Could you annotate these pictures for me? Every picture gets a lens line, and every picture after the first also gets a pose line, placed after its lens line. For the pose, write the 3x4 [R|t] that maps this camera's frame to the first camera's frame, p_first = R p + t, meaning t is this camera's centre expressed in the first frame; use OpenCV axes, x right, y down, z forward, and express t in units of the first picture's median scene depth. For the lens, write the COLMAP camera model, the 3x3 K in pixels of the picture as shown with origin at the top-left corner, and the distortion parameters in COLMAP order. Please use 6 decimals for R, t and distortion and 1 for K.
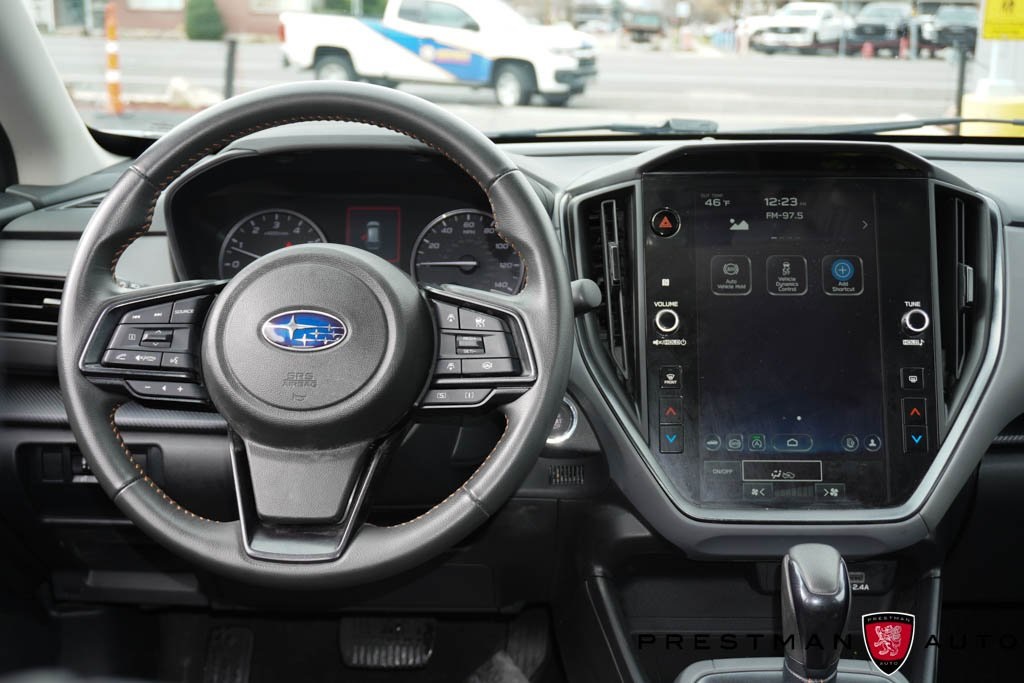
lens RADIAL K [[1287.9, 0, 512.0], [0, 1287.9, 341.5], [0, 0, 1]] dist [-0.010025, 0.023925]
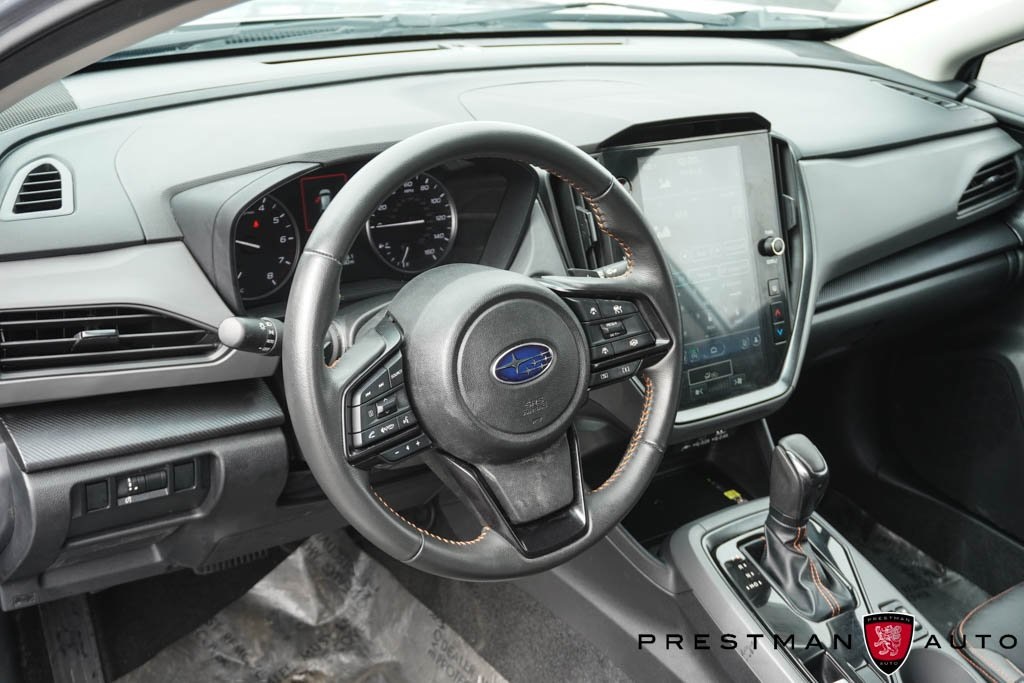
lens RADIAL K [[1287.9, 0, 512.0], [0, 1287.9, 341.5], [0, 0, 1]] dist [-0.010025, 0.023925]
pose [[0.789493, -0.179662, 0.586875, -0.697703], [0.030116, 0.966385, 0.255329, -0.265069], [-0.613020, -0.183906, 0.768365, 0.106721]]
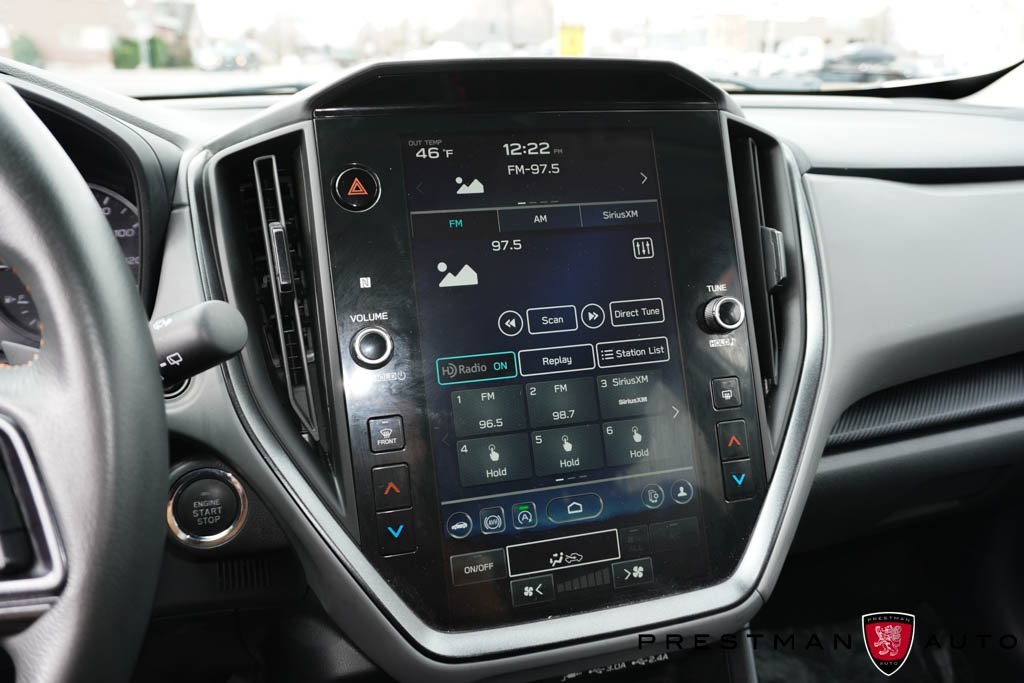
lens RADIAL K [[783.7, 0, 512.0], [0, 783.7, 341.5], [0, 0, 1]] dist [-0.028136, 0.002276]
pose [[0.956450, -0.096714, 0.275410, 0.078418], [0.069059, 0.991704, 0.108420, -0.053323], [-0.283611, -0.084678, 0.955194, 0.601816]]
